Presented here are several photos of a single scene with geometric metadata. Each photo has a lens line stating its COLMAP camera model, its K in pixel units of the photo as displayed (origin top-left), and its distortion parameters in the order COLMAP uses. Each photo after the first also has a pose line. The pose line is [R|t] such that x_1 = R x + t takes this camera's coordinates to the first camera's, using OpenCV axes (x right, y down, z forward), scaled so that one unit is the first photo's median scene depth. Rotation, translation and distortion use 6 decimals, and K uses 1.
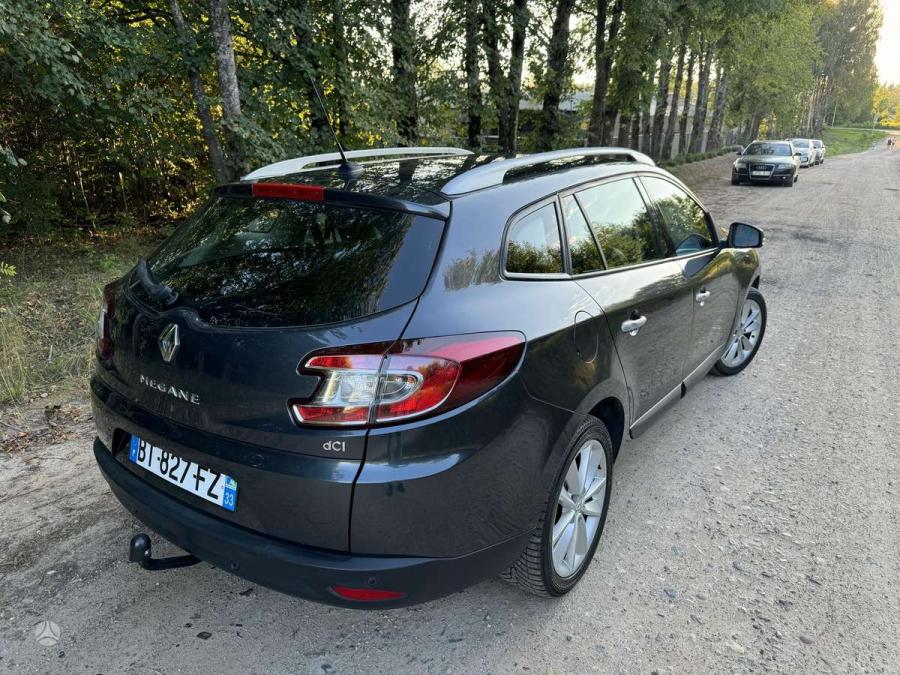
lens RADIAL K [[637.1, 0, 447.7], [0, 637.1, 335.7], [0, 0, 1]] dist [0.019930, -0.026436]
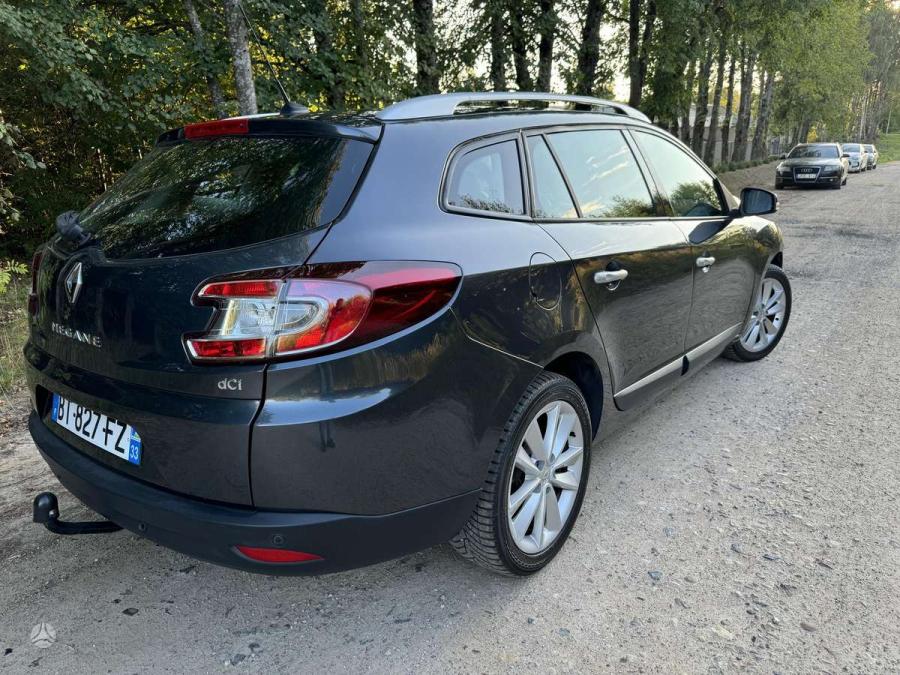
lens RADIAL K [[637.7, 0, 453.1], [0, 637.7, 339.4], [0, 0, 1]] dist [0.019897, -0.025568]
pose [[0.998028, -0.013076, -0.061399, 0.112545], [0.011517, 0.999604, -0.025673, 0.083777], [0.061710, 0.024915, 0.997783, 0.079460]]
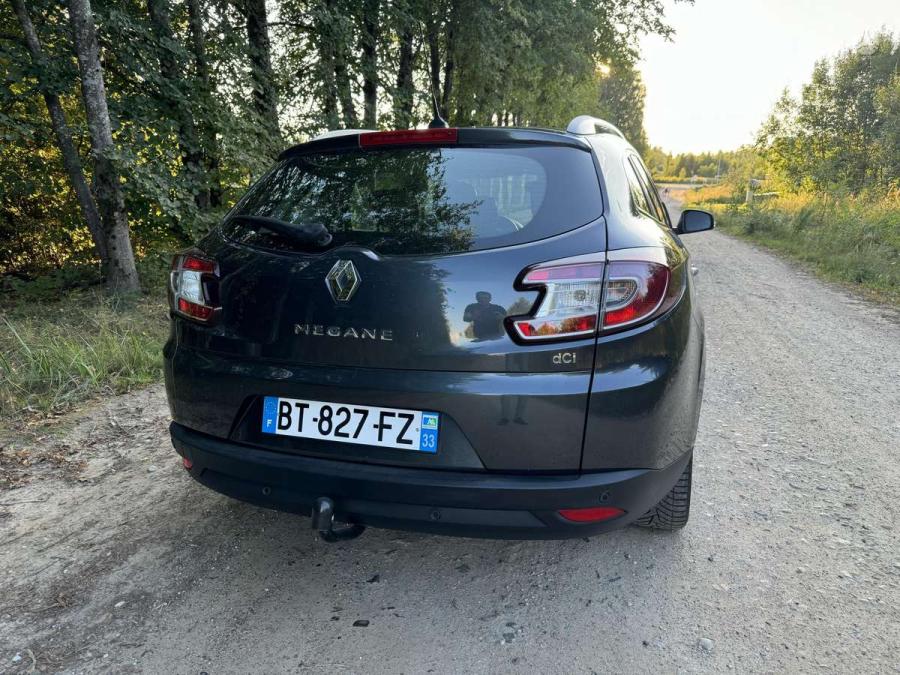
lens RADIAL K [[640.7, 0, 451.3], [0, 640.7, 335.3], [0, 0, 1]] dist [0.018553, -0.024563]
pose [[0.961127, -0.074978, 0.265732, -0.367693], [0.098040, 0.992383, -0.074594, 0.118945], [-0.258115, 0.097747, 0.961157, 0.057199]]
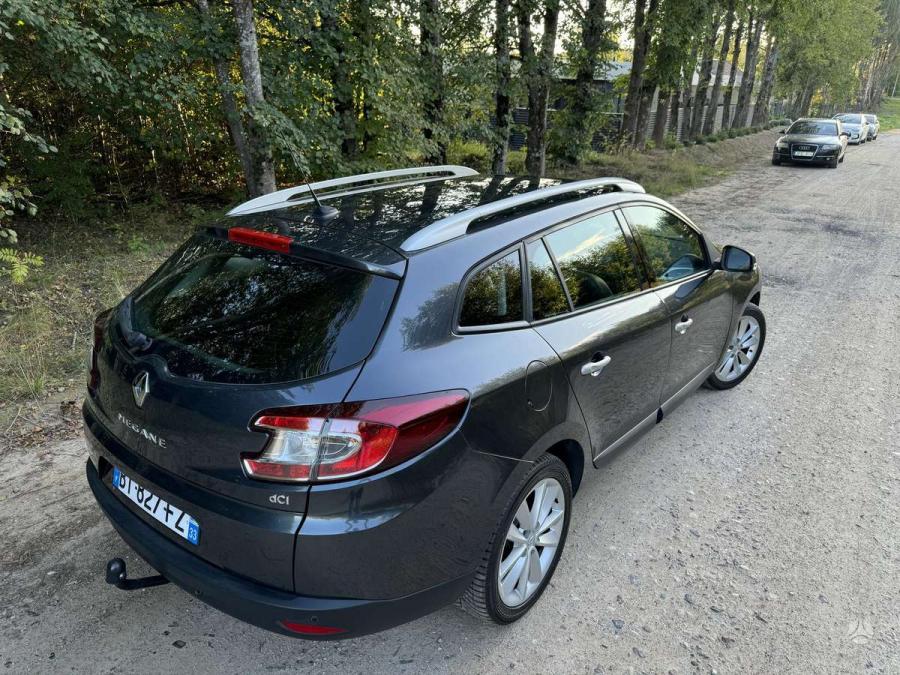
lens RADIAL K [[637.1, 0, 447.7], [0, 637.1, 335.7], [0, 0, 1]] dist [0.019930, -0.026436]
pose [[0.998173, 0.031940, -0.051292, 0.094197], [-0.029329, 0.998274, 0.050881, -0.102448], [0.052829, -0.049284, 0.997387, -0.036837]]
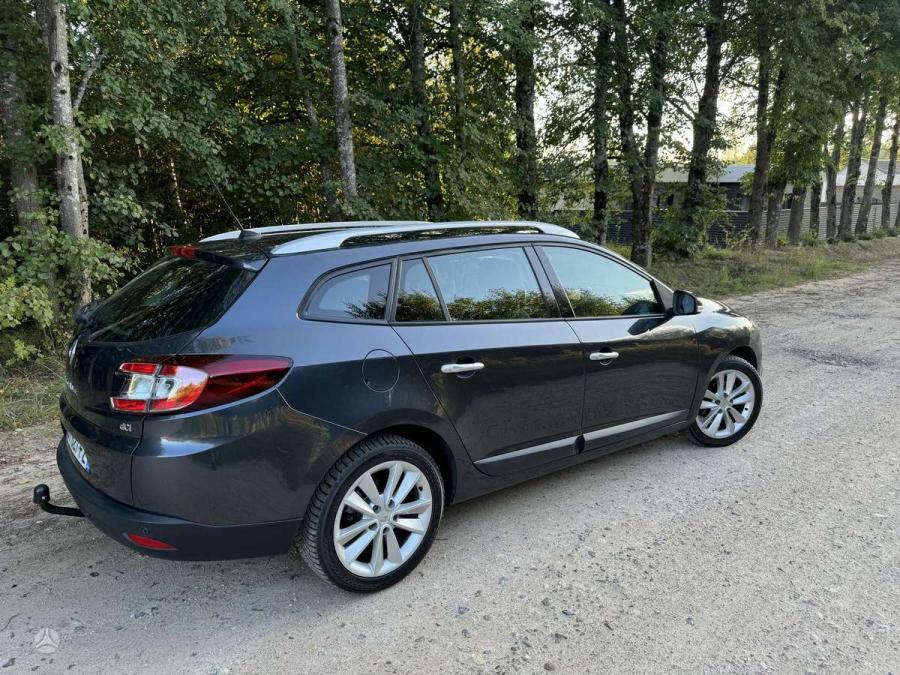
lens RADIAL K [[637.1, 0, 447.7], [0, 637.1, 335.7], [0, 0, 1]] dist [0.019930, -0.026436]
pose [[0.957044, 0.044905, -0.286443, 0.545203], [-0.076096, 0.992203, -0.098701, 0.035720], [0.279778, 0.116259, 0.953000, -0.105847]]
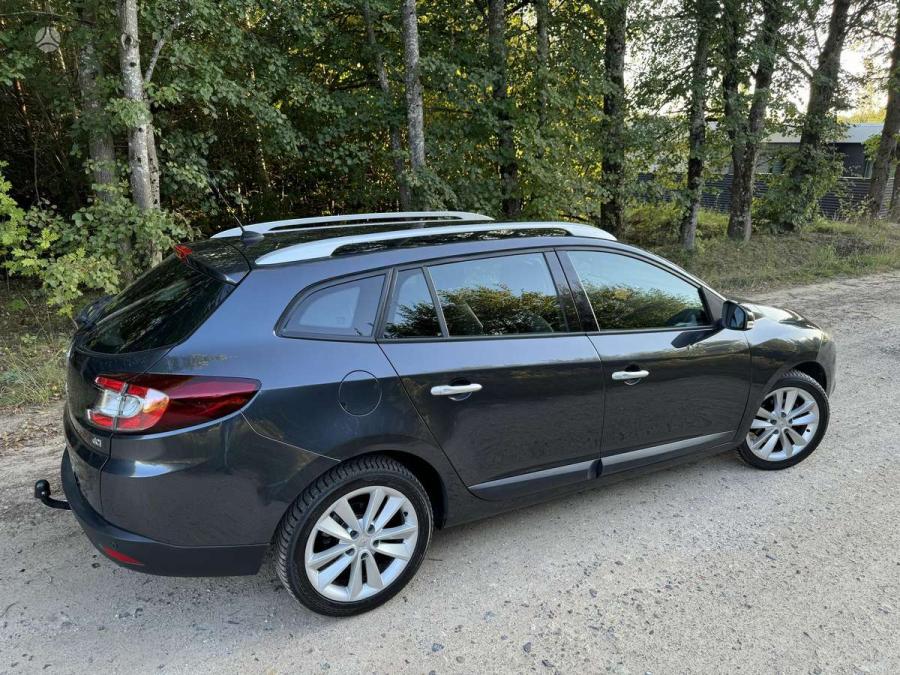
lens RADIAL K [[637.1, 0, 447.7], [0, 637.1, 335.7], [0, 0, 1]] dist [0.019930, -0.026436]
pose [[0.902964, 0.111323, -0.415046, 0.656494], [-0.130265, 0.991325, -0.017510, -0.081826], [0.409496, 0.069877, 0.909632, 0.007703]]
